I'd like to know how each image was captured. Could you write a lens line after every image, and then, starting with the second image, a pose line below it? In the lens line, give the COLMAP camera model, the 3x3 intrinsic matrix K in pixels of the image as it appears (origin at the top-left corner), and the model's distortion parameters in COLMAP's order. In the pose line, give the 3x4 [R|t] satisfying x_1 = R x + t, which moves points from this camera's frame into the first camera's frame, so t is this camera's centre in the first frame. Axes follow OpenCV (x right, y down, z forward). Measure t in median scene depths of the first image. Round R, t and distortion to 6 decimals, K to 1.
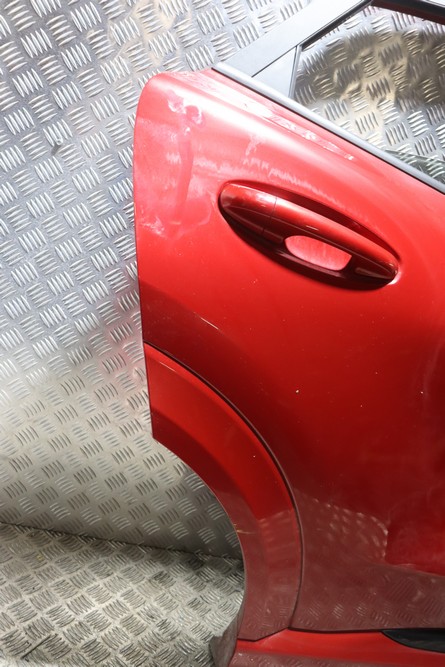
lens RADIAL K [[550.7, 0, 224.7], [0, 550.7, 332.6], [0, 0, 1]] dist [-0.173365, 0.151601]
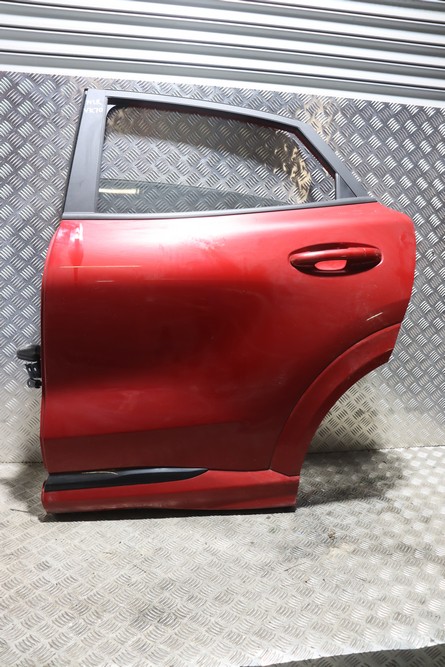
lens RADIAL K [[550.7, 0, 222.0], [0, 550.7, 331.2], [0, 0, 1]] dist [-0.173365, 0.151601]
pose [[0.966695, -0.249433, -0.057312, 0.494462], [0.246741, 0.967783, -0.050151, 0.248840], [0.067975, 0.034339, 0.997096, -0.764663]]
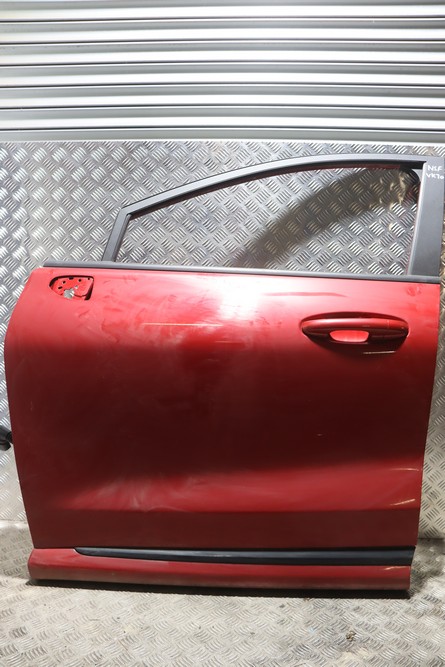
lens RADIAL K [[550.7, 0, 224.7], [0, 550.7, 333.0], [0, 0, 1]] dist [-0.173365, 0.151601]
pose [[0.935876, -0.258699, -0.239187, 0.795156], [0.200286, 0.949147, -0.242911, 0.382219], [0.289864, 0.179429, 0.940098, -0.582207]]
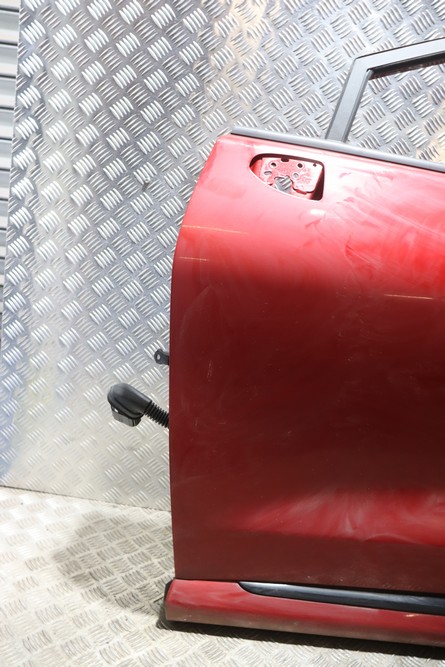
lens RADIAL K [[550.7, 0, 222.3], [0, 550.7, 335.7], [0, 0, 1]] dist [-0.173365, 0.151601]
pose [[0.967917, -0.116463, -0.222648, 0.096622], [0.100266, 0.991513, -0.082758, 0.121599], [0.230396, 0.057779, 0.971380, -0.163594]]
